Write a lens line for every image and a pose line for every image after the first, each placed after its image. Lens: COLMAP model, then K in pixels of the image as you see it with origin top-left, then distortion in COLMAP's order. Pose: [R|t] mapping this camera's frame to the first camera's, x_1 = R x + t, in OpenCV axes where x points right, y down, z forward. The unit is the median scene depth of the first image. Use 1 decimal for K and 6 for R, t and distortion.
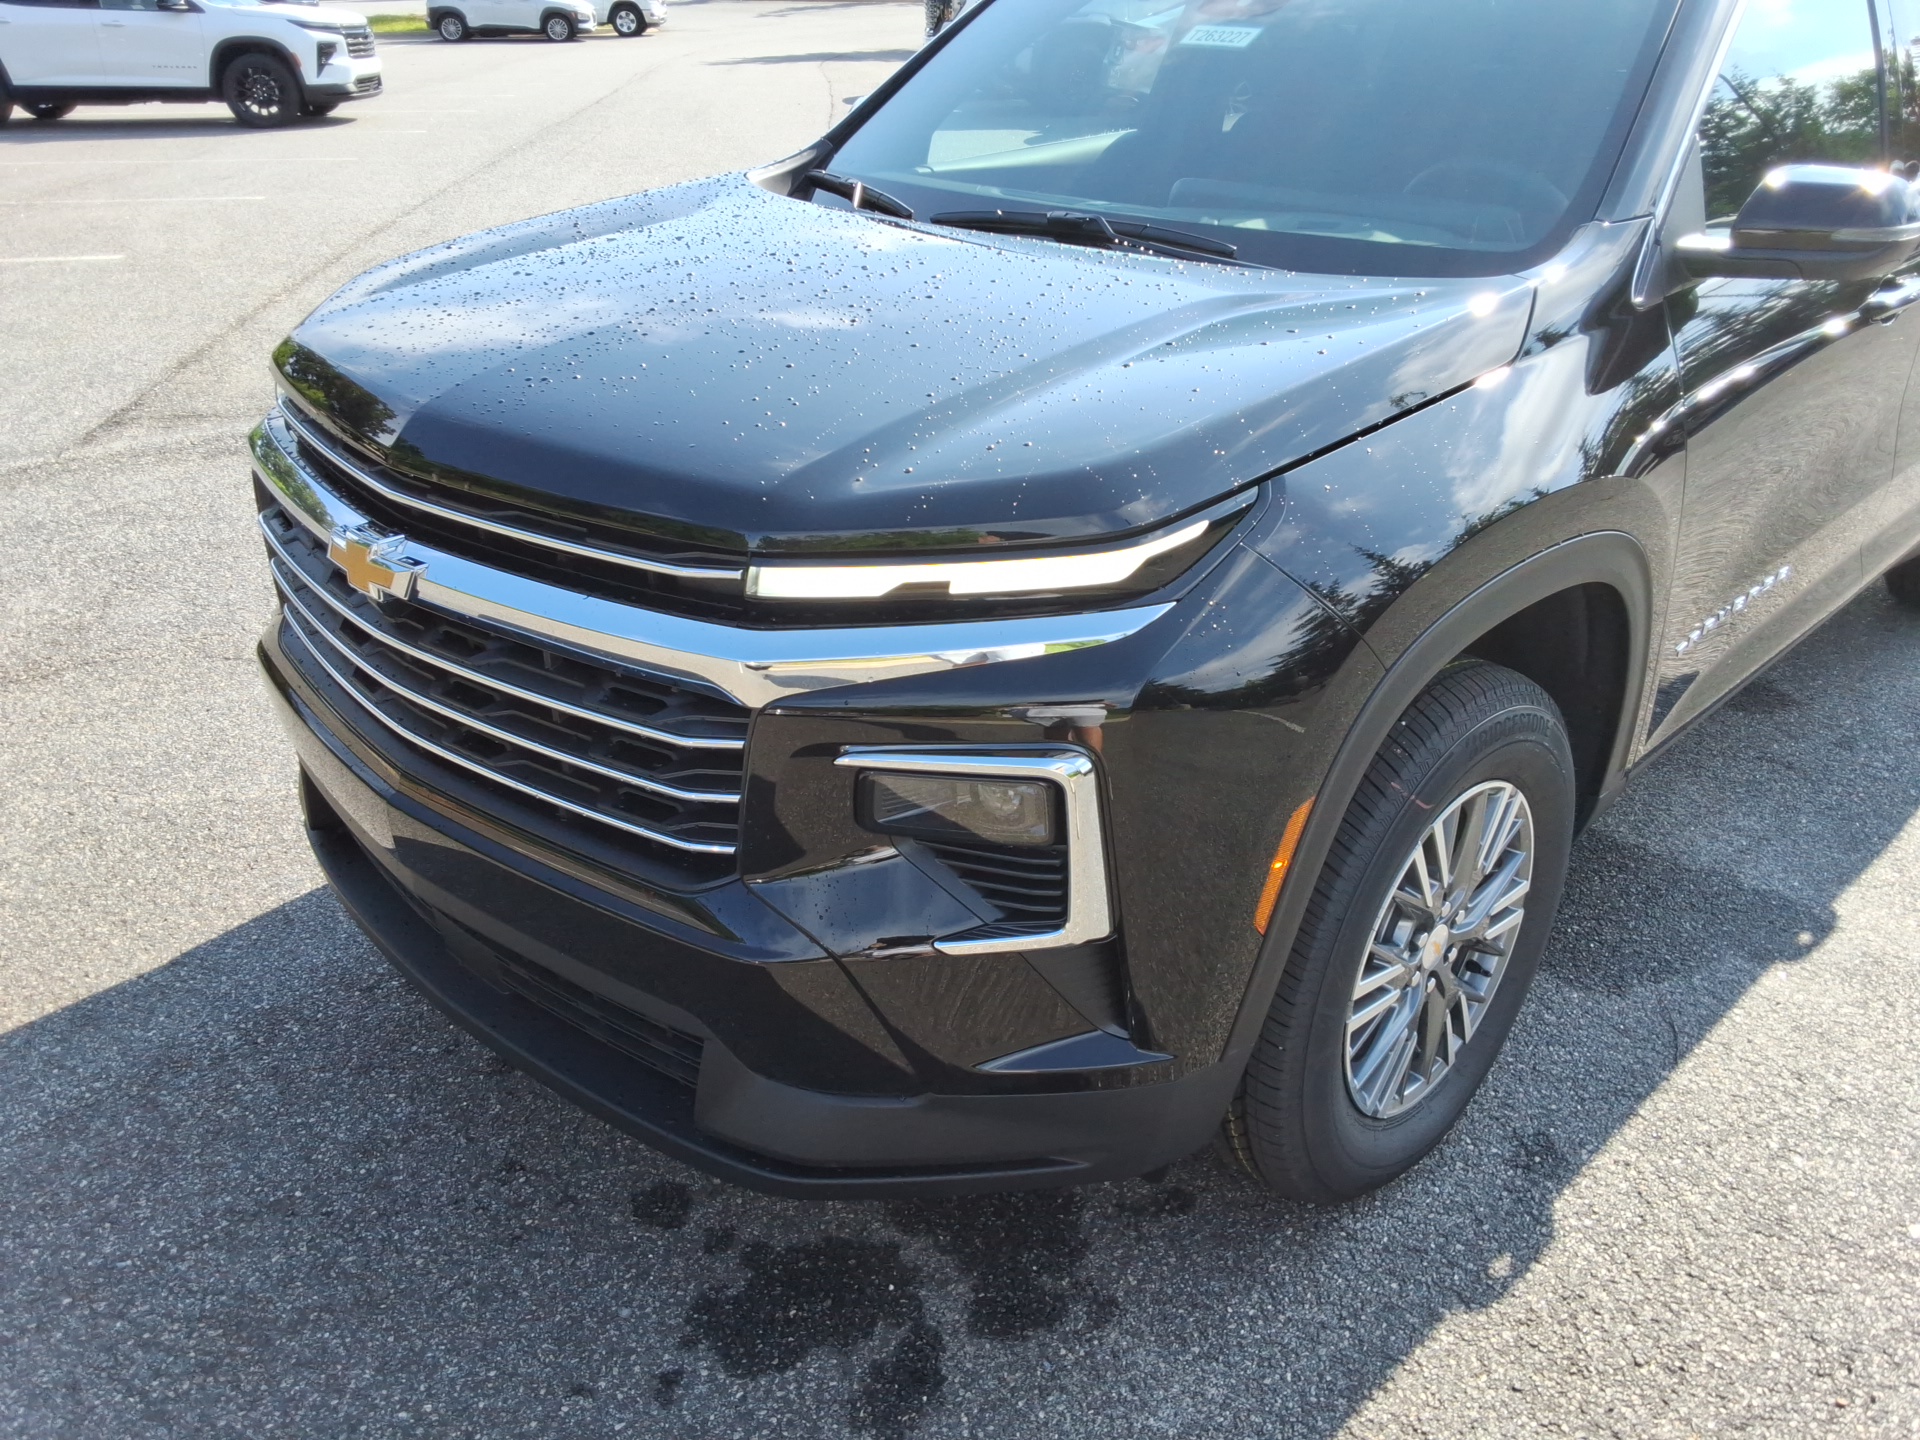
lens RADIAL K [[1554.7, 0, 973.8], [0, 1554.7, 701.9], [0, 0, 1]] dist [0.120170, -0.194268]
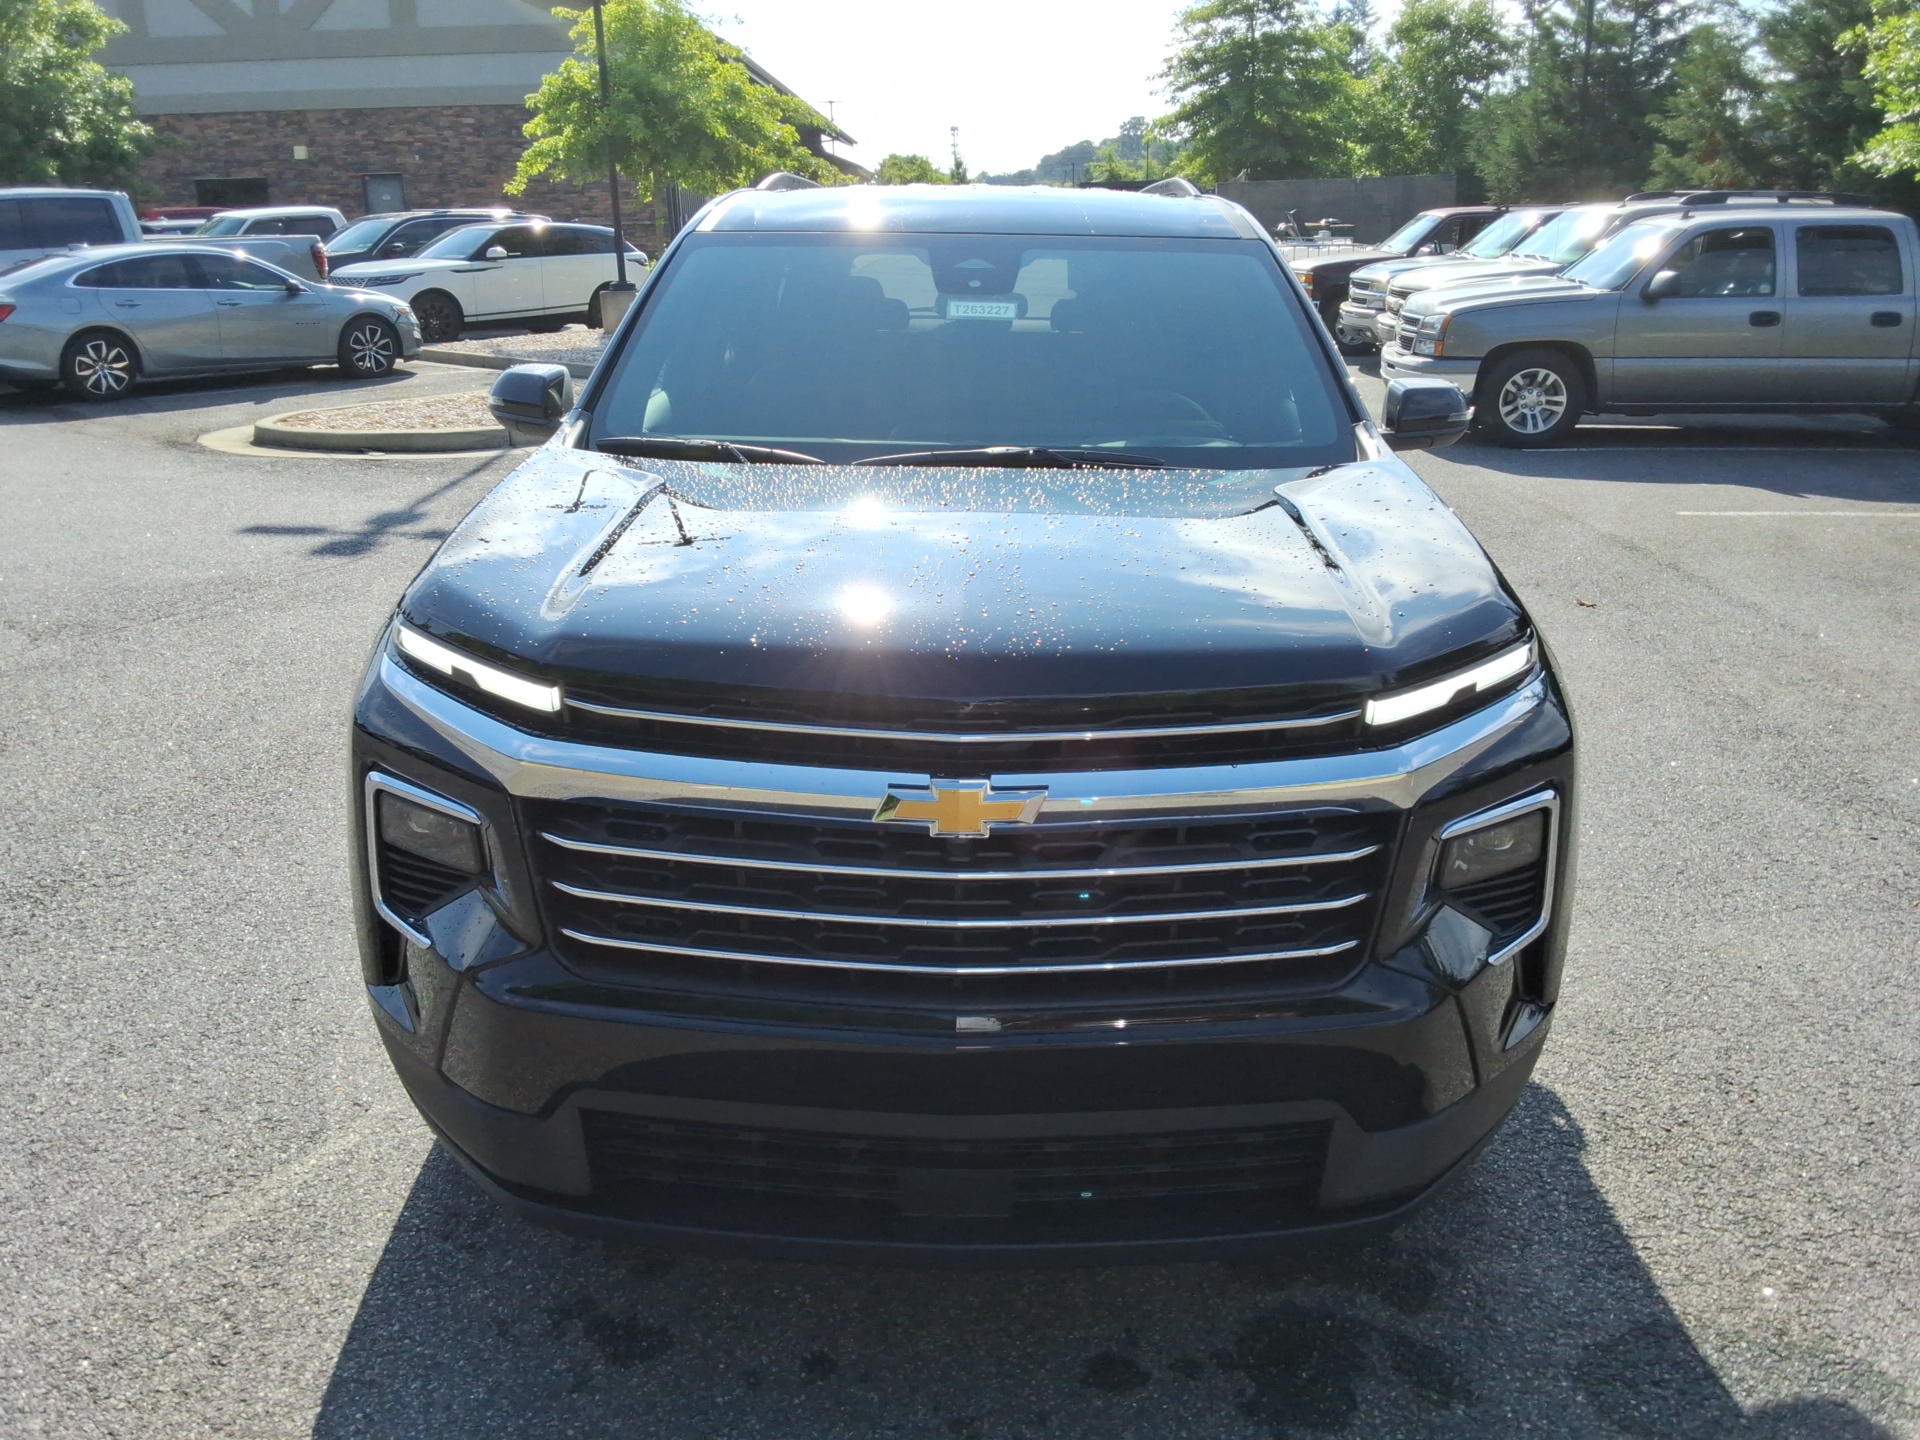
lens RADIAL K [[1554.7, 0, 973.8], [0, 1554.7, 701.9], [0, 0, 1]] dist [0.120170, -0.194268]
pose [[0.714408, -0.183138, 0.675338, -0.932687], [0.281250, 0.958902, -0.037486, -0.098523], [-0.640718, 0.216719, 0.736555, 0.202928]]
